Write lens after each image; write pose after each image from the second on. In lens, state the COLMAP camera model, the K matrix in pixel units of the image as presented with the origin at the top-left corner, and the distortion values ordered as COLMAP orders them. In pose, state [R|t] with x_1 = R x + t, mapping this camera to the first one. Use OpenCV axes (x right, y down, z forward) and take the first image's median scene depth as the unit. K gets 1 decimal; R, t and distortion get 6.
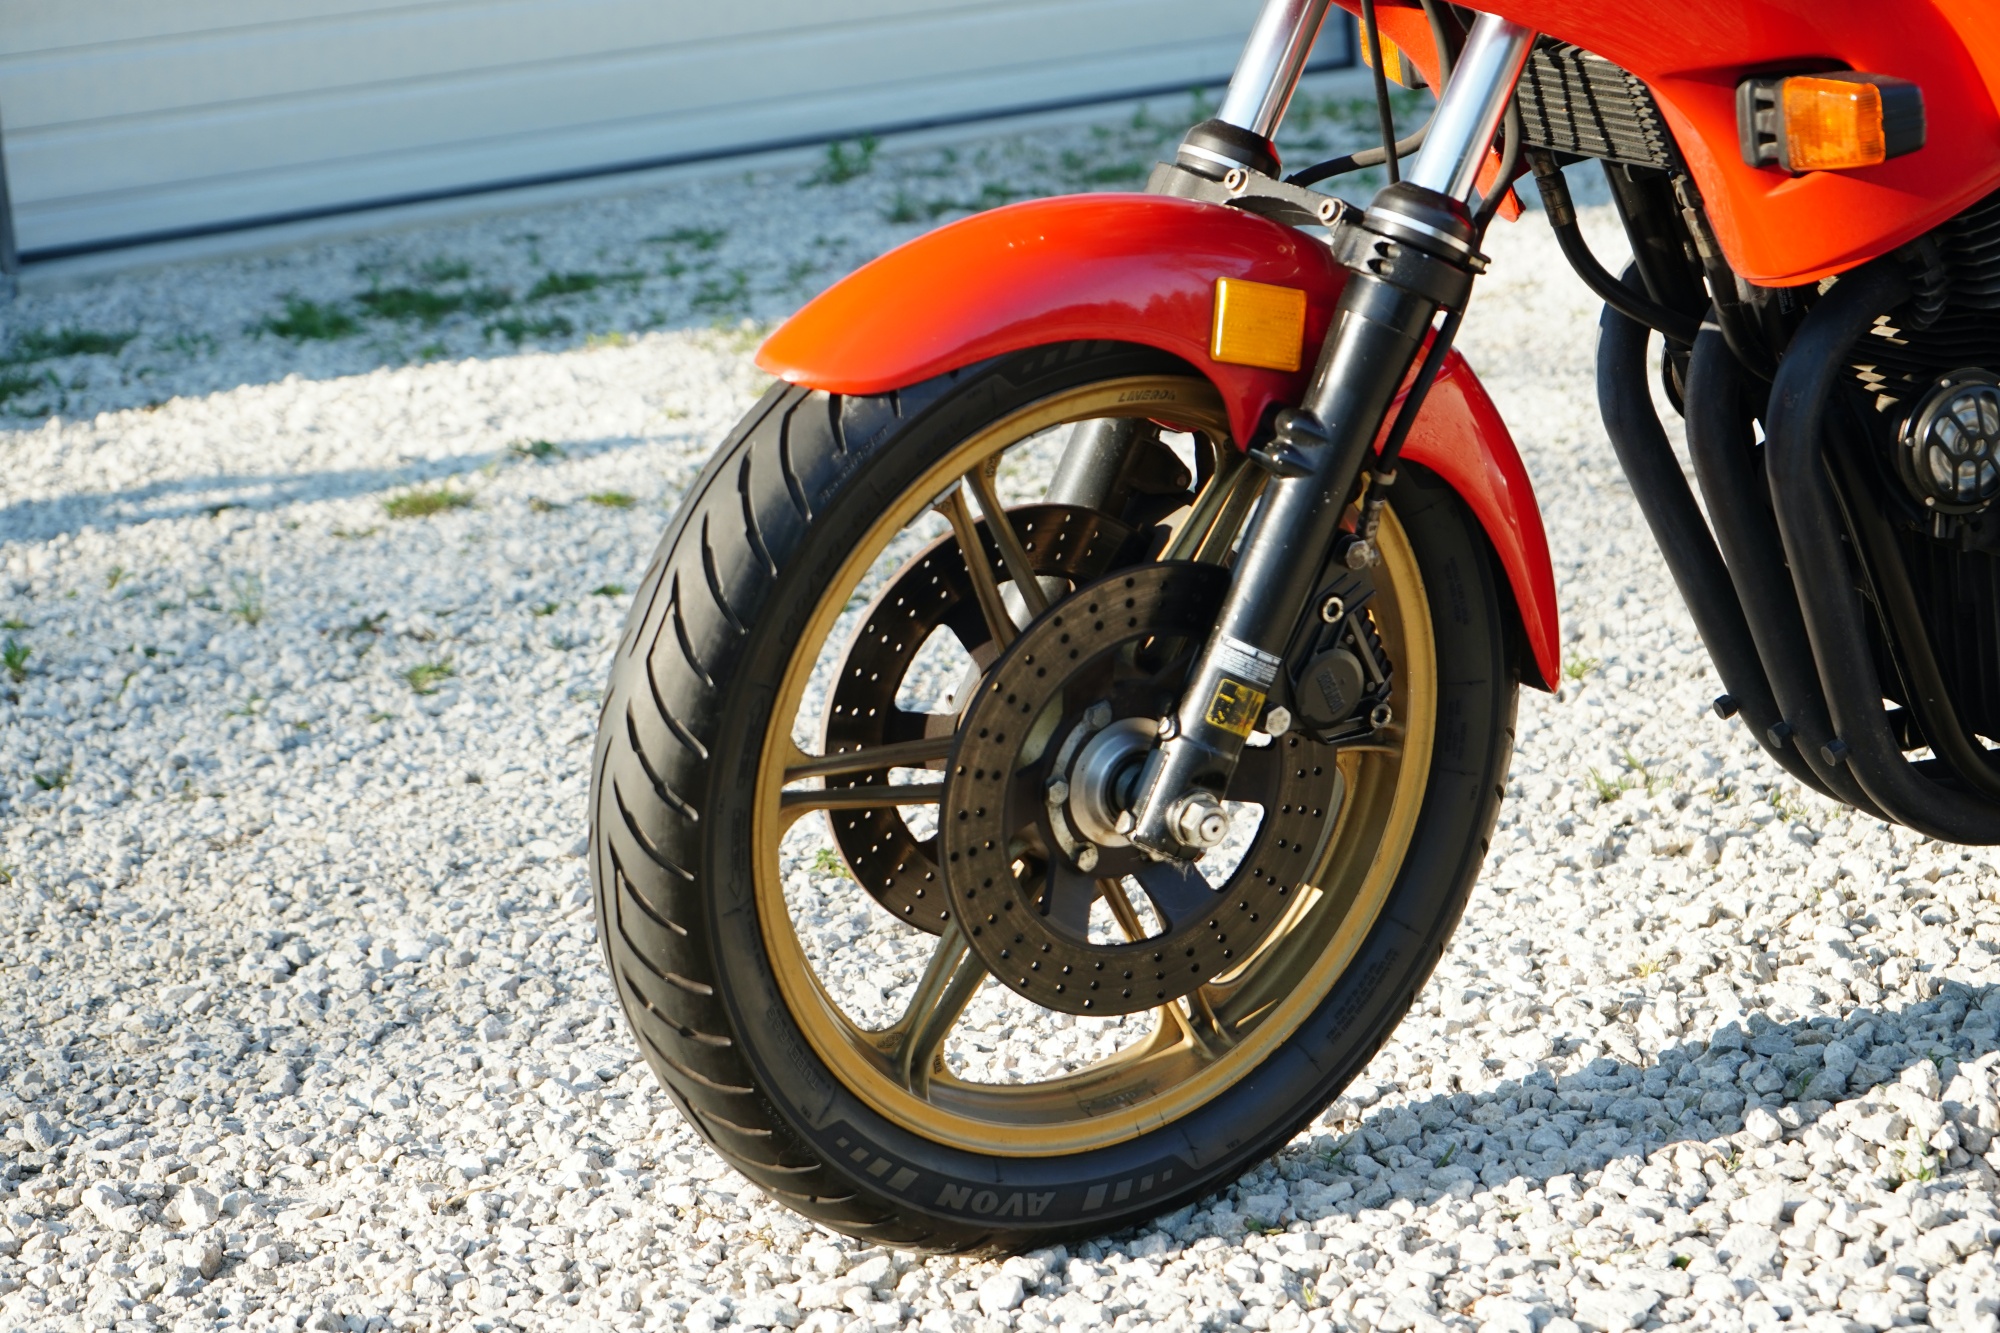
lens RADIAL K [[4026.2, 0, 1000.0], [0, 4026.2, 666.5], [0, 0, 1]] dist [-0.093118, 0.377696]
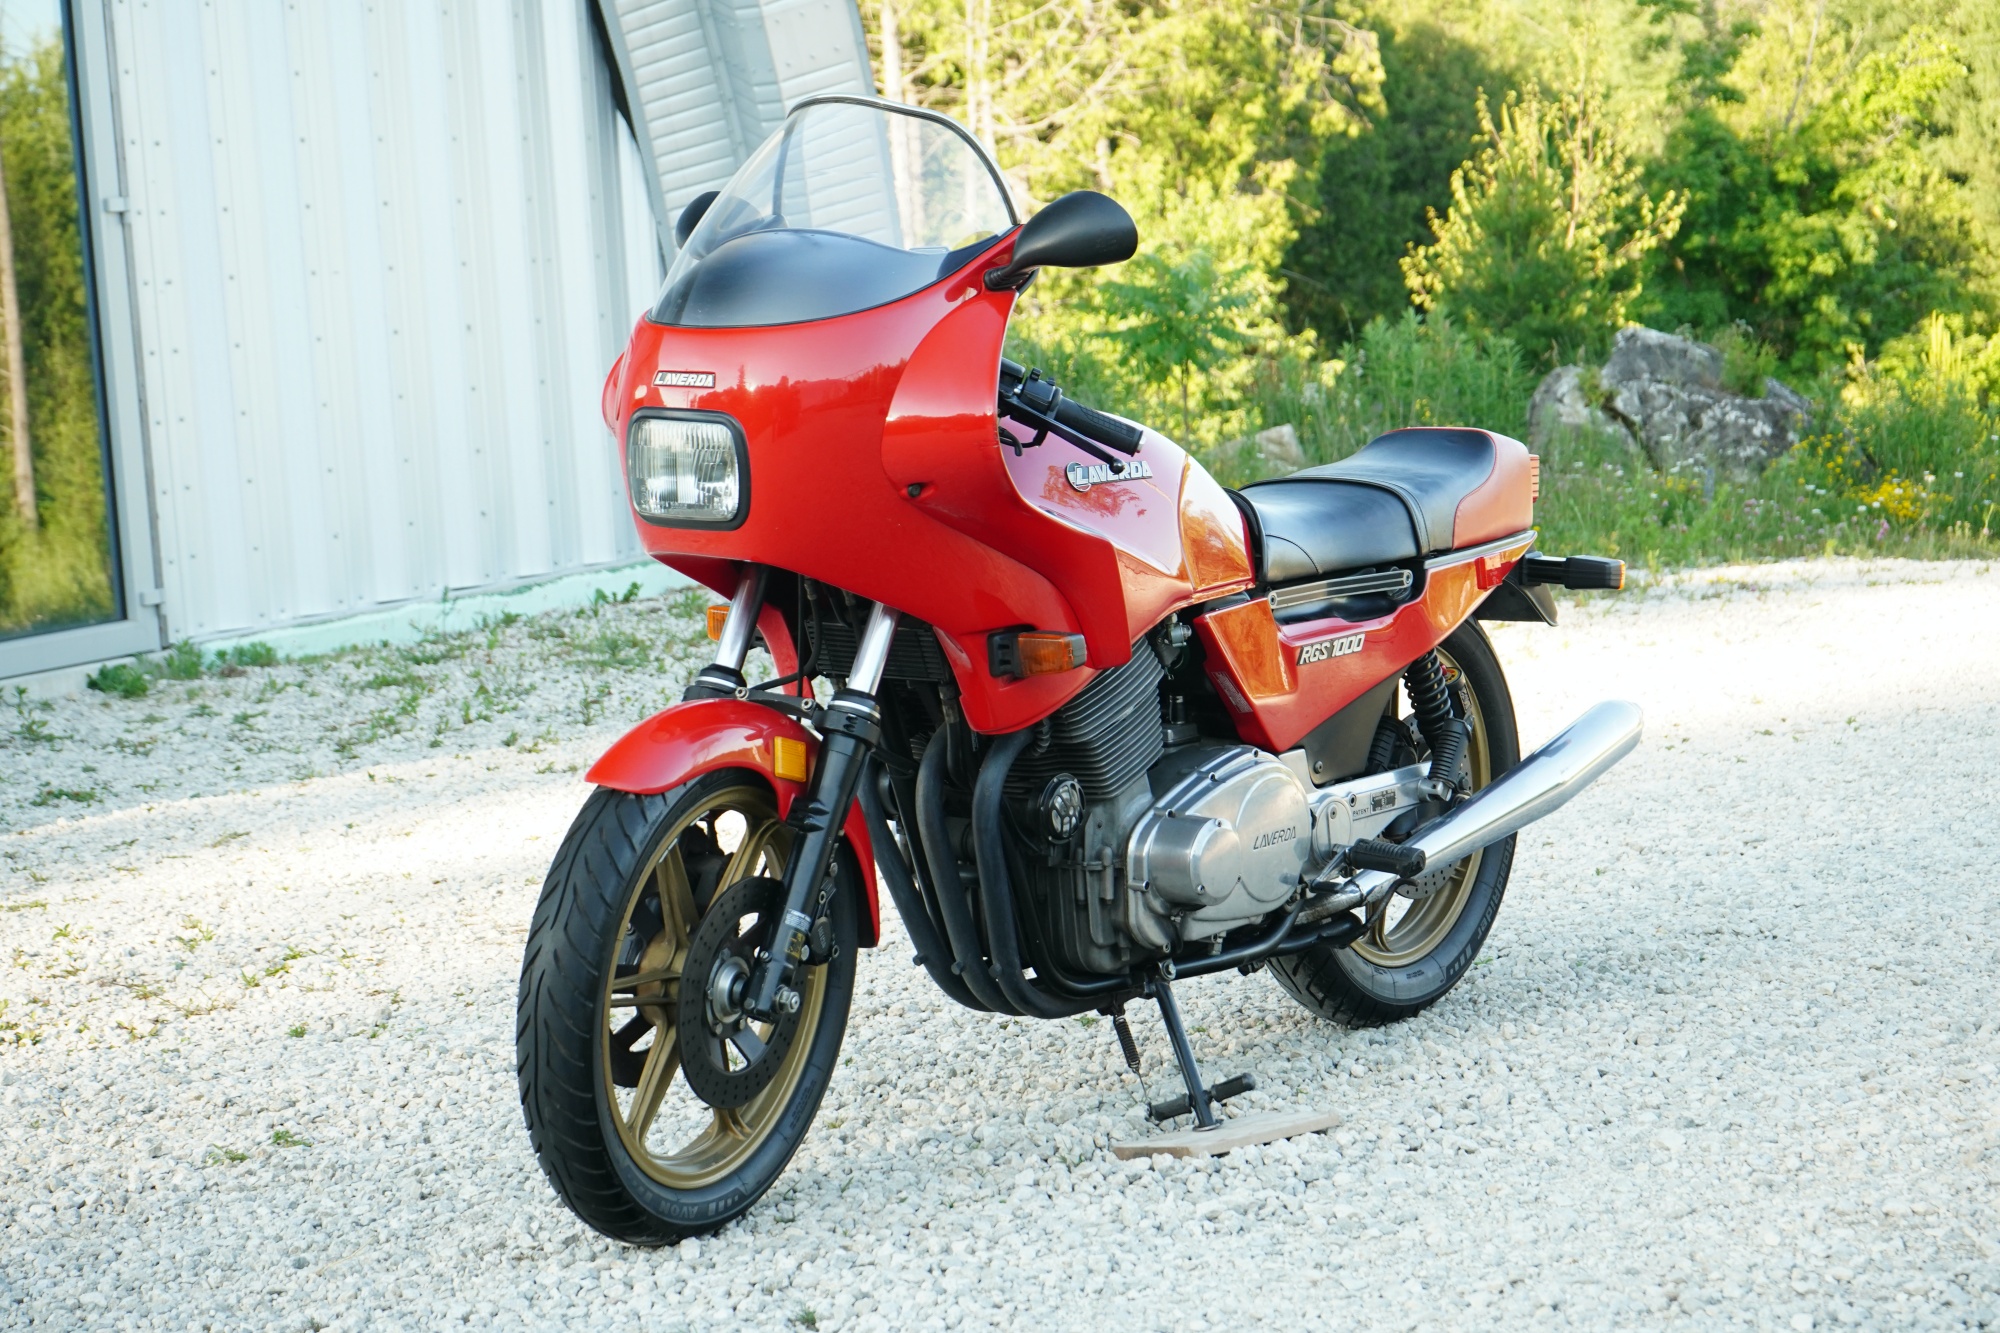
lens RADIAL K [[4026.2, 0, 1000.0], [0, 4026.2, 666.5], [0, 0, 1]] dist [-0.093118, 0.377696]
pose [[0.894679, -0.028116, 0.445824, -0.757871], [0.091443, 0.988410, -0.121173, 0.127440], [-0.437250, 0.149179, 0.886881, -0.881946]]
